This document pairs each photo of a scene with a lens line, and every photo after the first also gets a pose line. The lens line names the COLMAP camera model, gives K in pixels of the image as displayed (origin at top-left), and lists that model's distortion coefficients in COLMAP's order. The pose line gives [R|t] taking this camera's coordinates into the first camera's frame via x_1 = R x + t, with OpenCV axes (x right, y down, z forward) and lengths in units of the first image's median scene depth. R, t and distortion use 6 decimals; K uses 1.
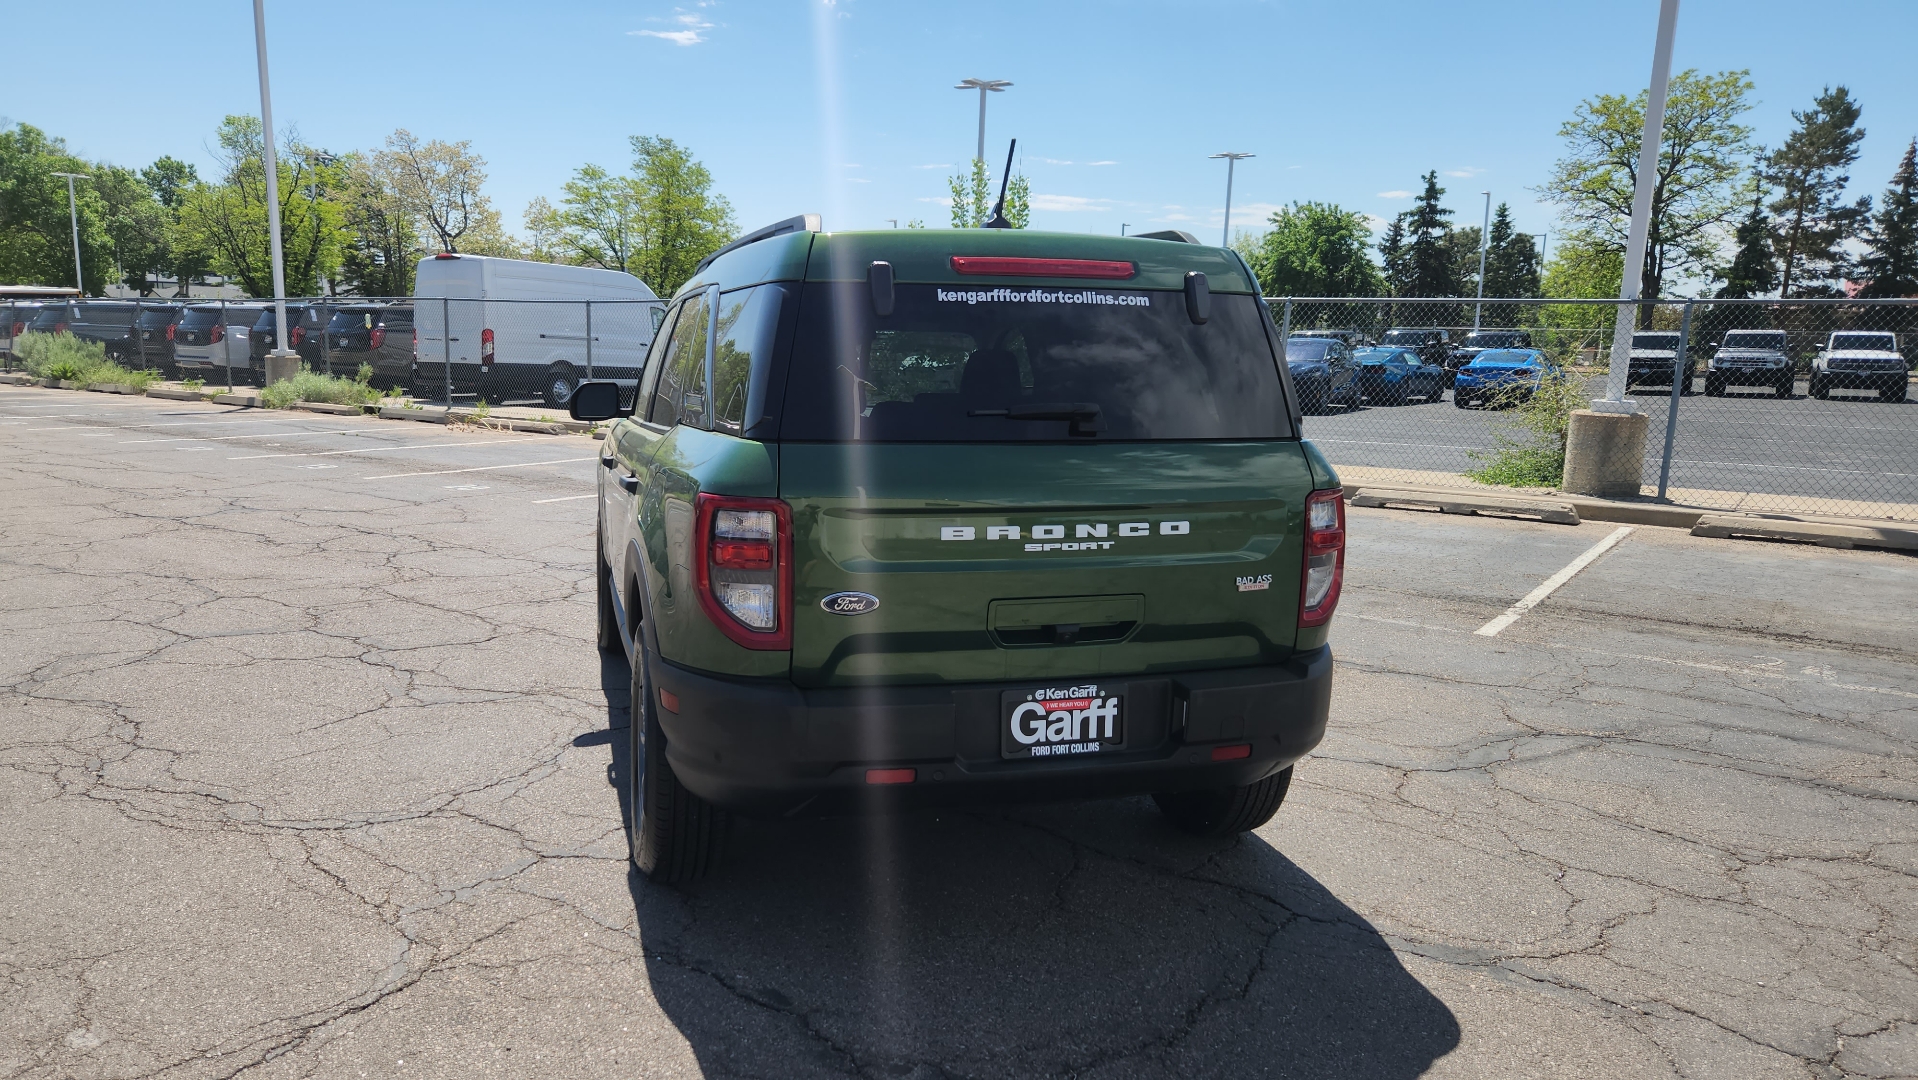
lens RADIAL K [[1287.1, 0, 911.9], [0, 1287.1, 542.5], [0, 0, 1]] dist [0.068154, -0.057099]
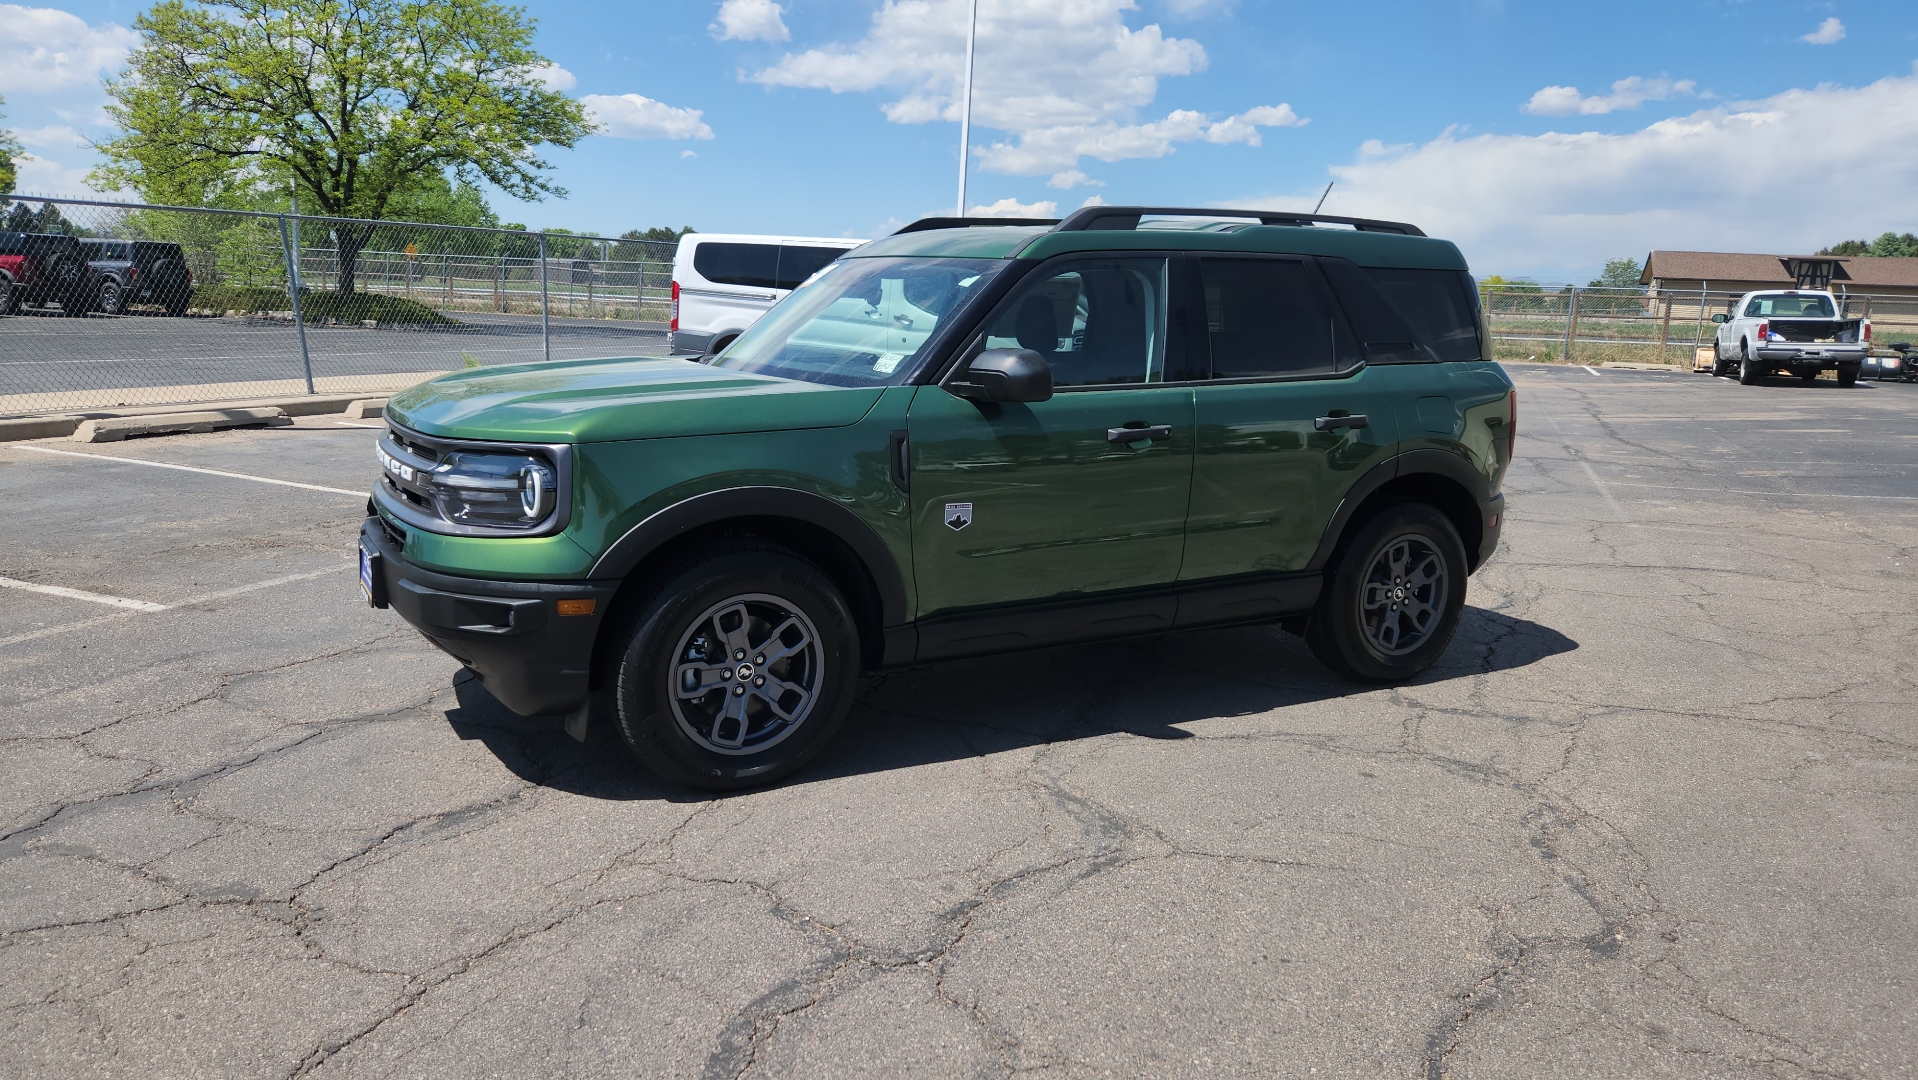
lens RADIAL K [[1285.9, 0, 918.6], [0, 1285.9, 534.5], [0, 0, 1]] dist [0.065817, -0.053503]
pose [[-0.233300, -0.204944, 0.950562, -0.930057], [0.108812, 0.965896, 0.234956, -0.194377], [-0.966298, 0.158248, -0.203043, 1.178671]]
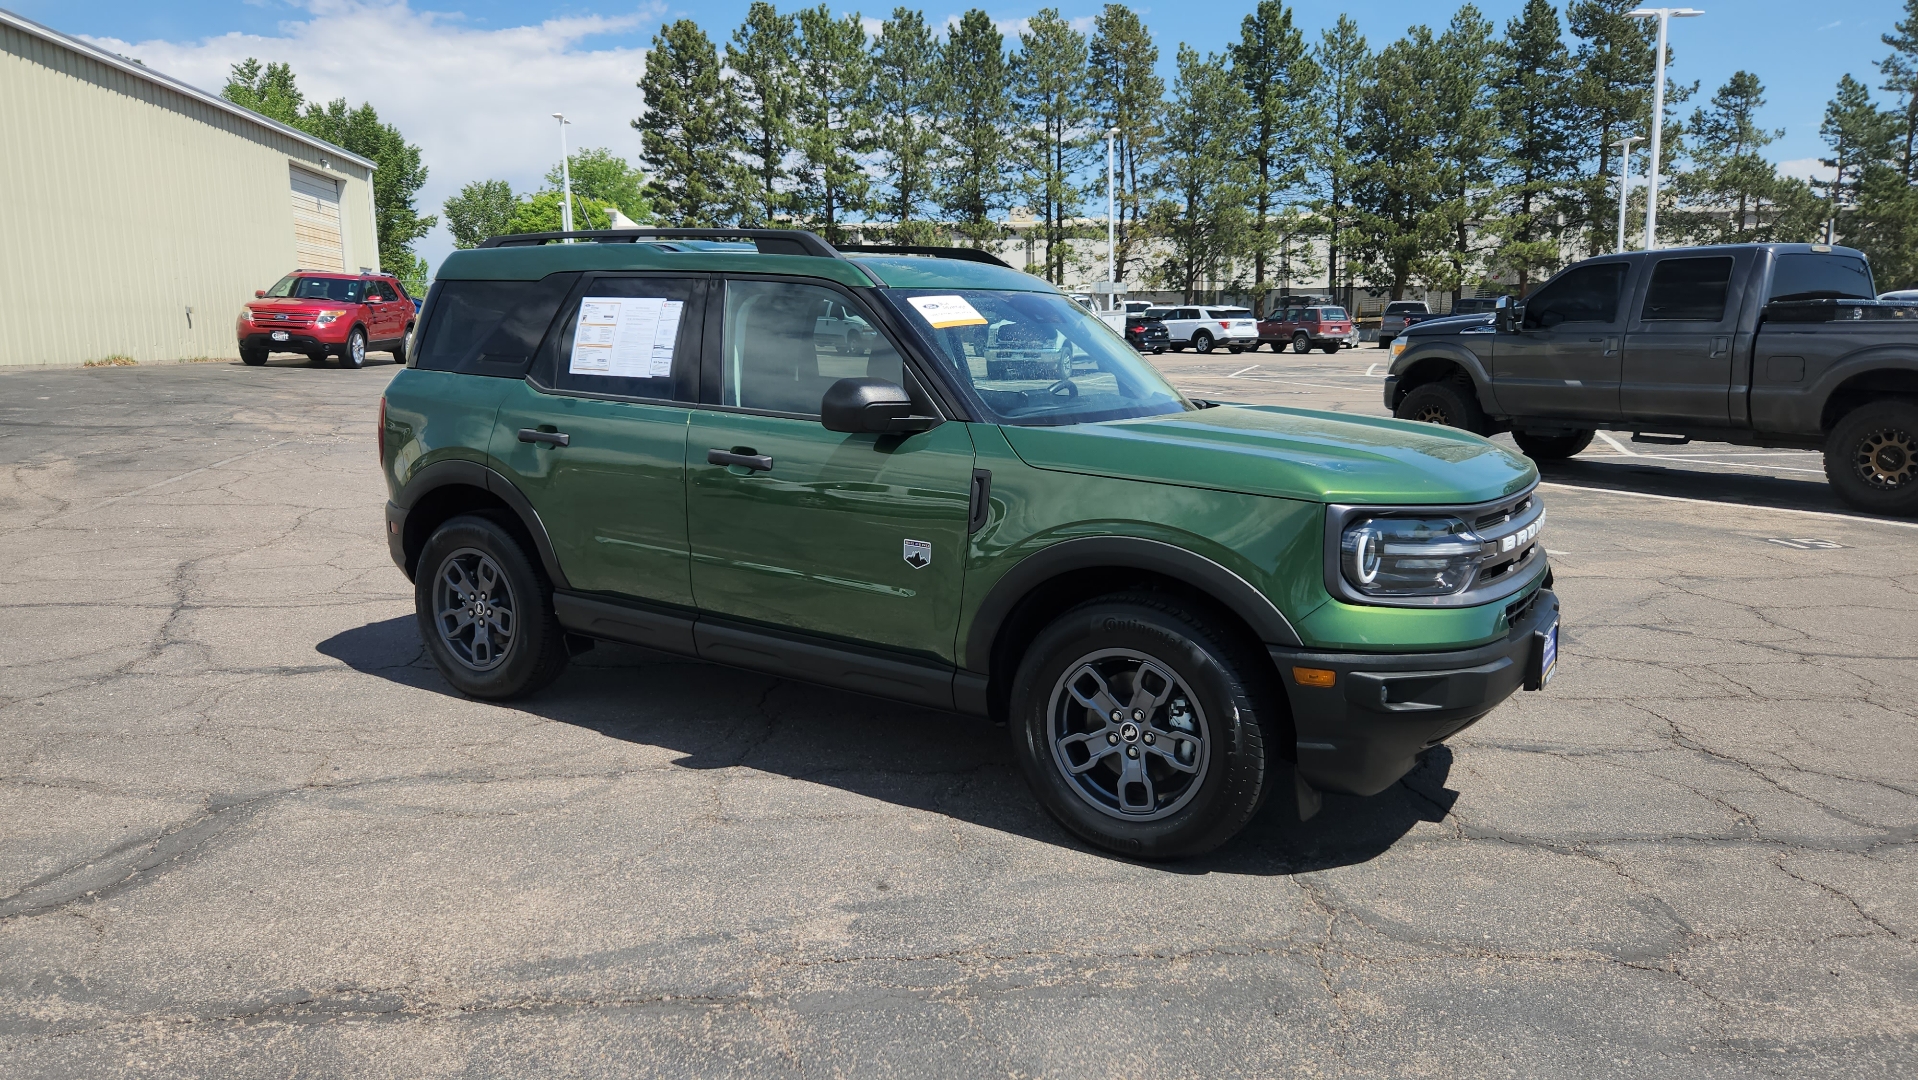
lens RADIAL K [[1285.9, 0, 923.2], [0, 1285.9, 537.0], [0, 0, 1]] dist [0.066185, -0.054818]
pose [[-0.747154, 0.084434, -0.659266, 0.550050], [-0.122905, 0.957241, 0.261886, -0.231836], [0.653188, 0.276696, -0.704829, 1.591126]]
